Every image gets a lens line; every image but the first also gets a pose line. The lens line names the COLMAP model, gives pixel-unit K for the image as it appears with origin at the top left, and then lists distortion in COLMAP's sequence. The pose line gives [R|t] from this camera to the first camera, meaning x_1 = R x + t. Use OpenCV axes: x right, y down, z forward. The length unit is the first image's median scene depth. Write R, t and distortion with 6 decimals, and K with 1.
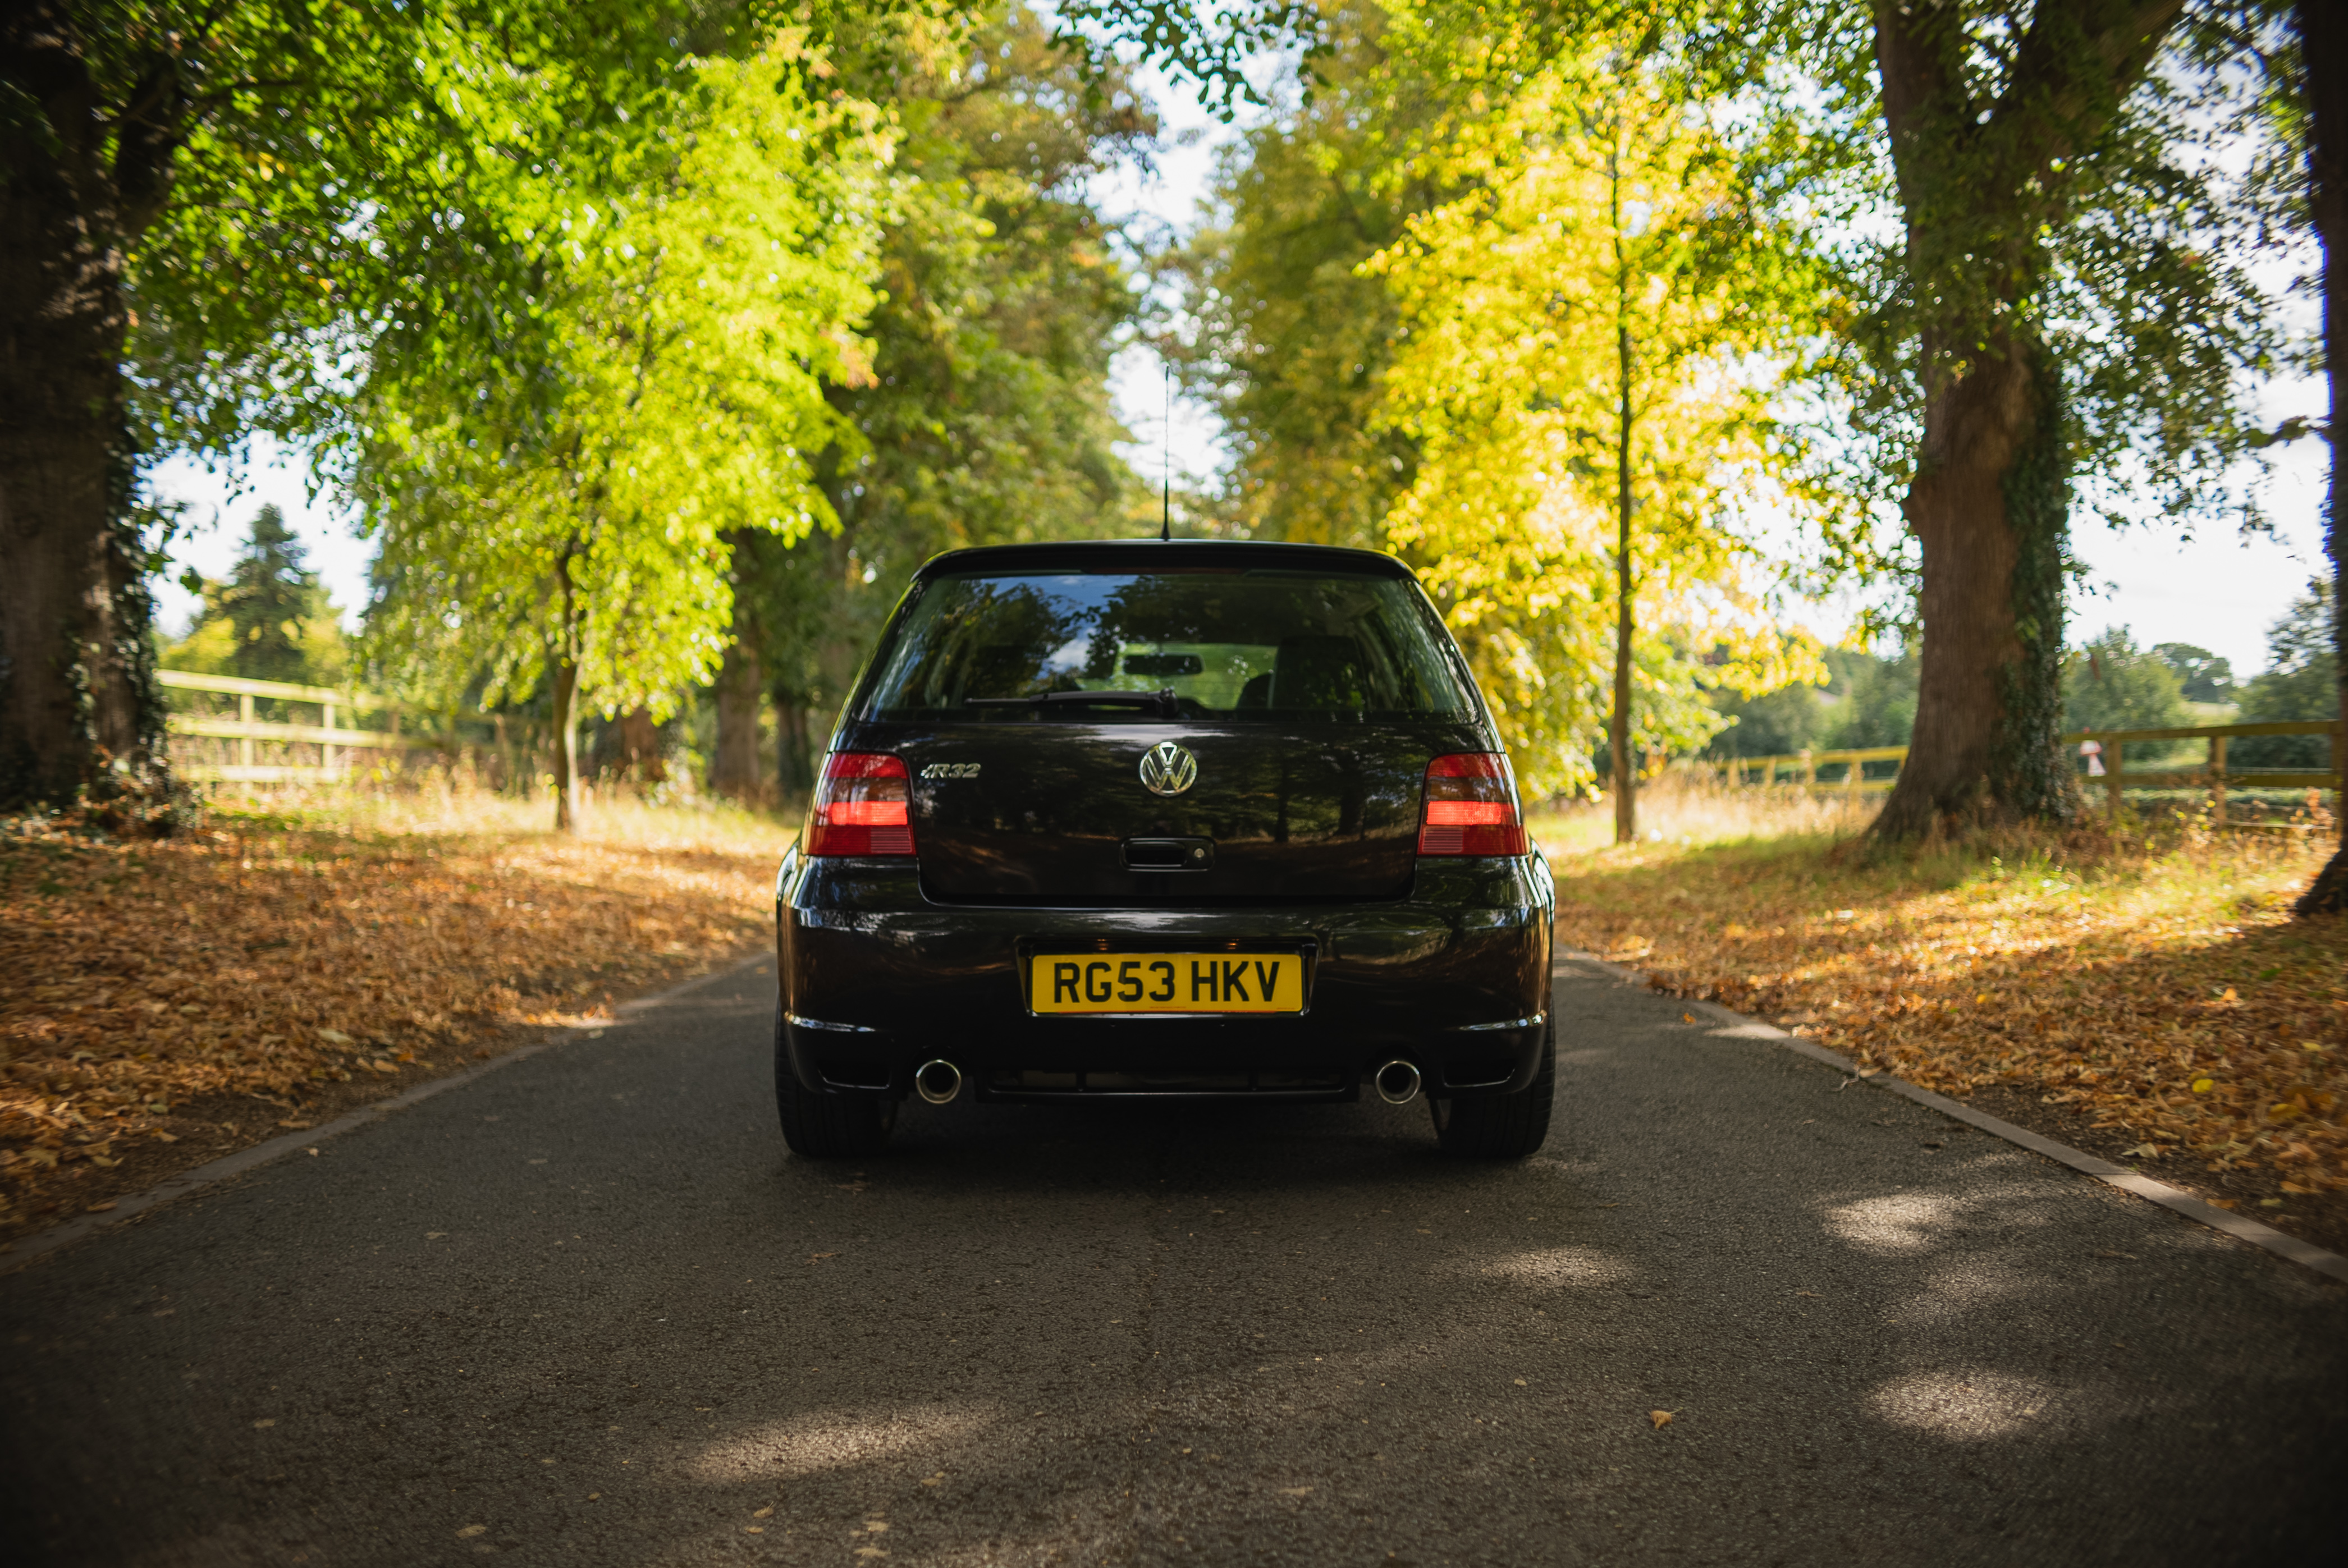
lens RADIAL K [[2139.6, 0, 1123.5], [0, 2139.6, 748.4], [0, 0, 1]] dist [-0.098901, 0.030201]
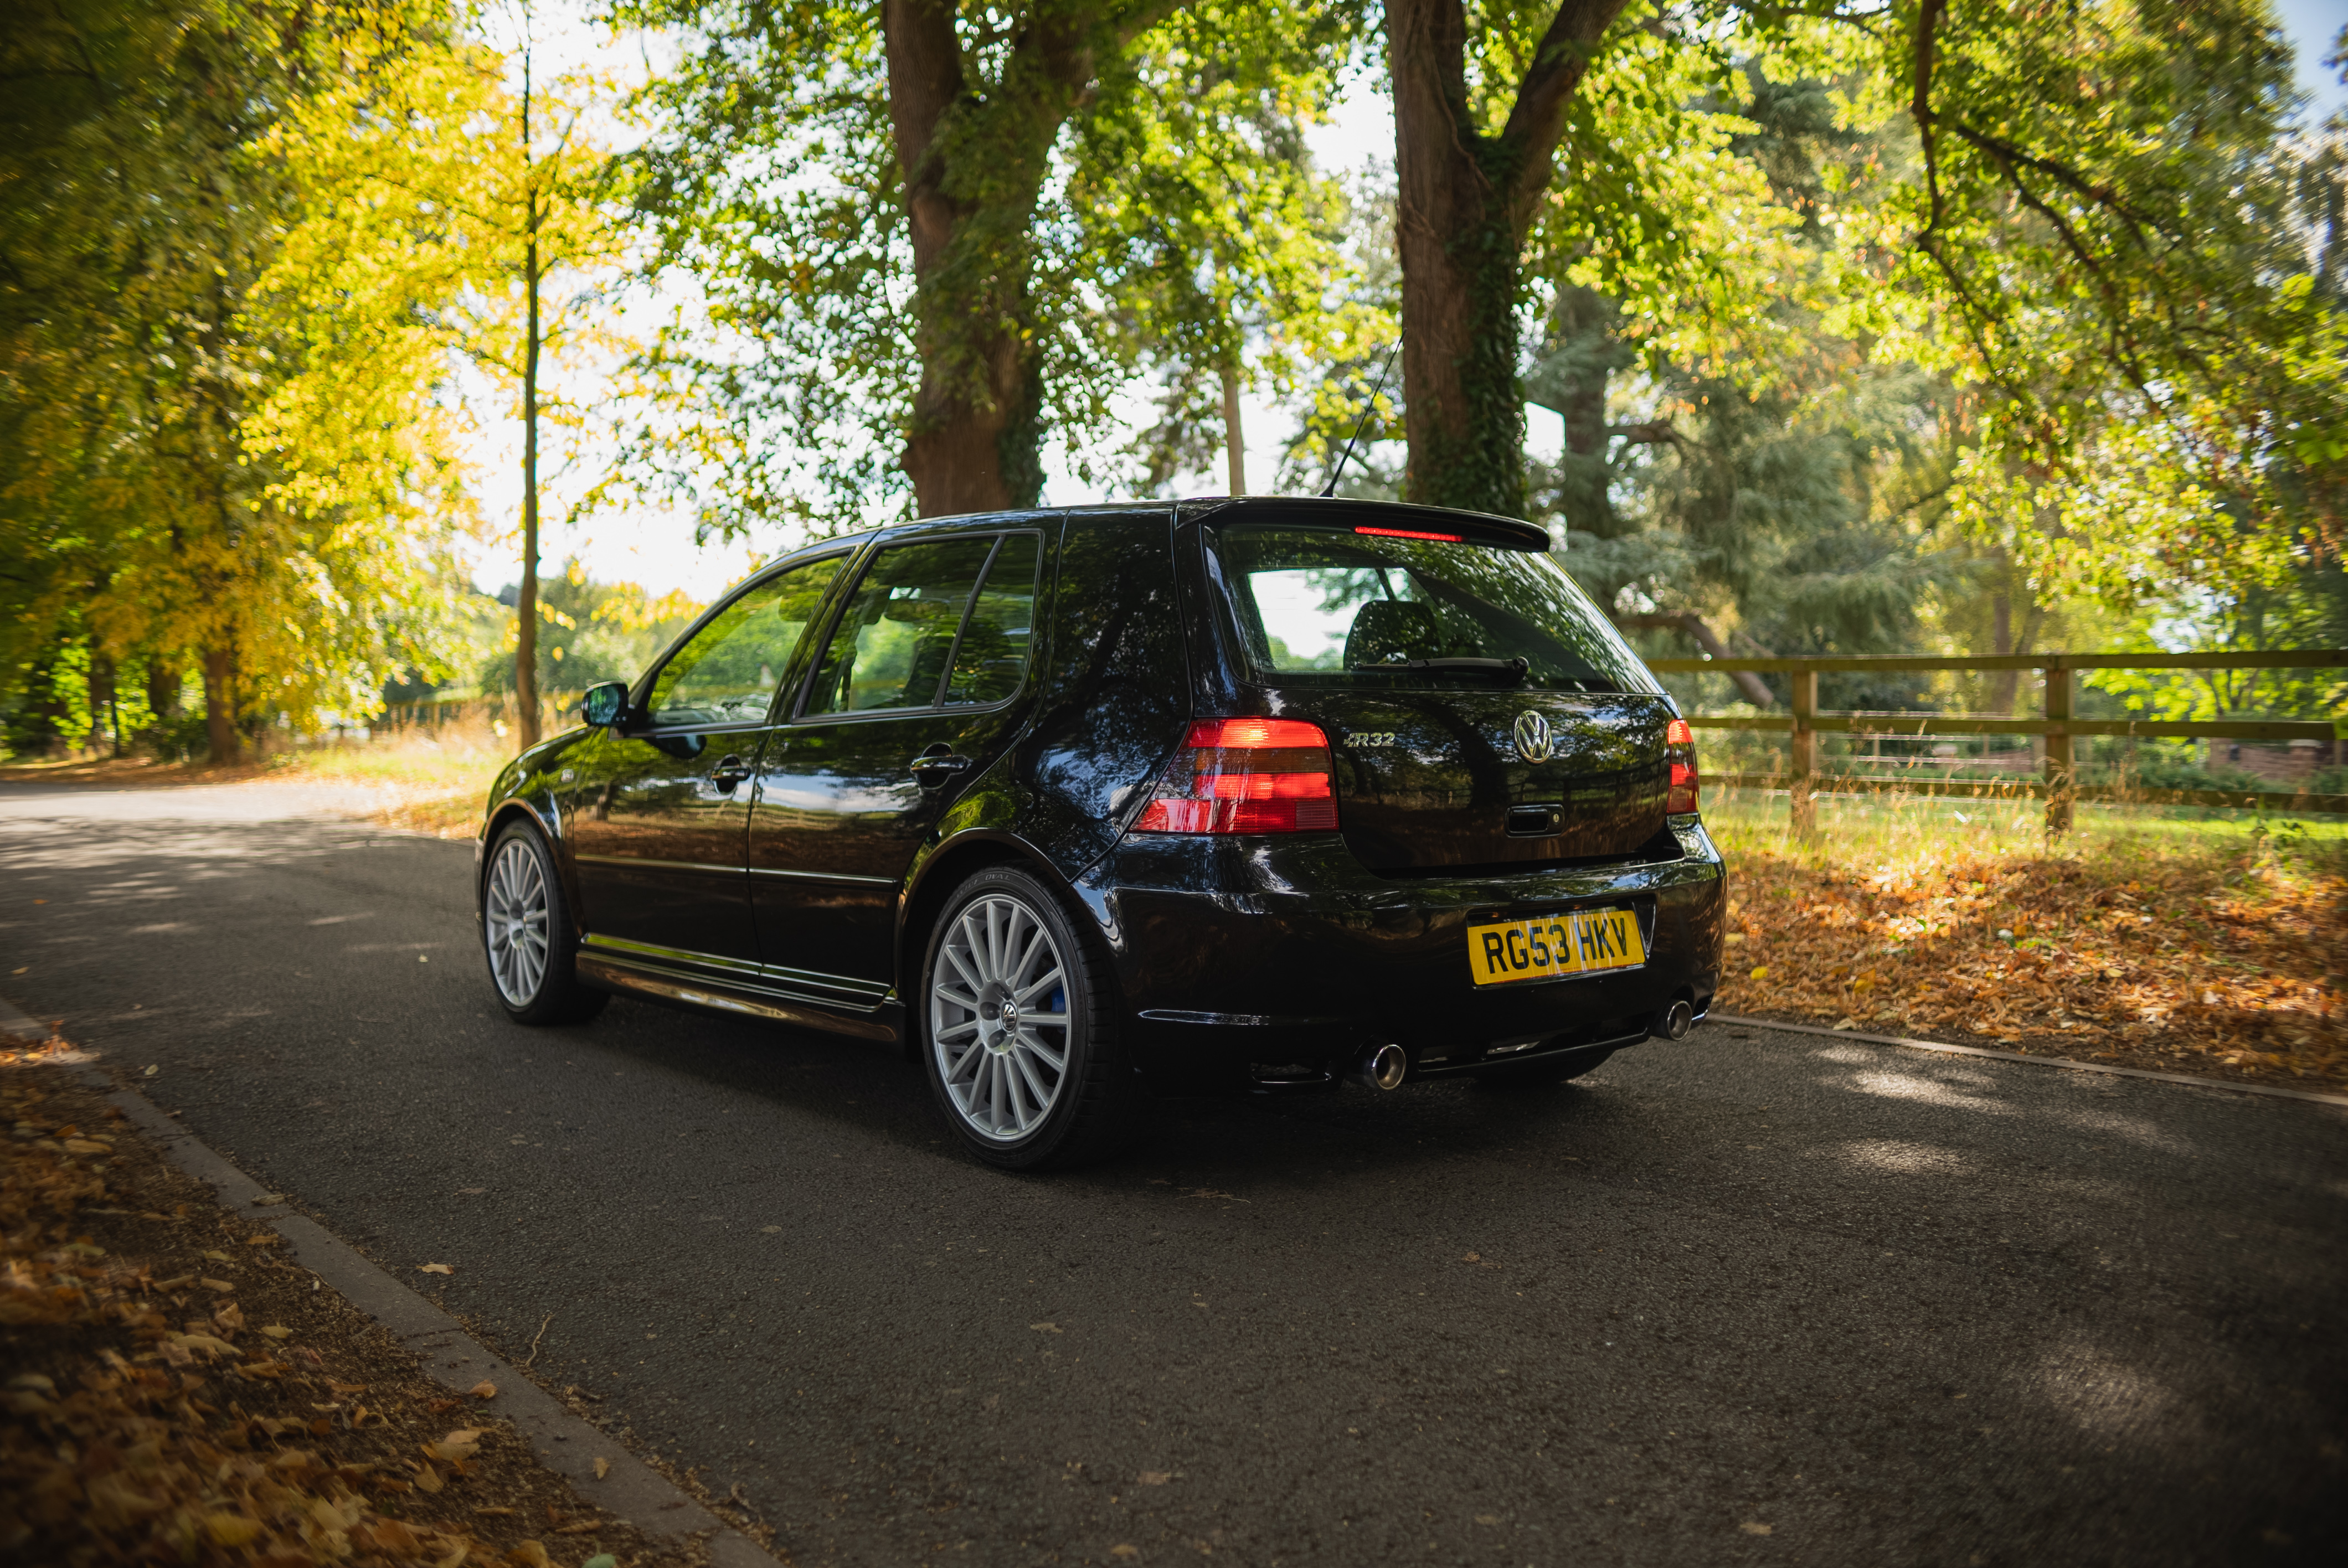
lens RADIAL K [[2139.6, 0, 1123.5], [0, 2139.6, 748.4], [0, 0, 1]] dist [-0.098901, 0.030201]
pose [[0.760631, -0.012730, 0.649060, -0.801713], [-0.010050, 0.999457, 0.031379, -0.014833], [-0.649107, -0.030390, 0.760090, 0.360753]]
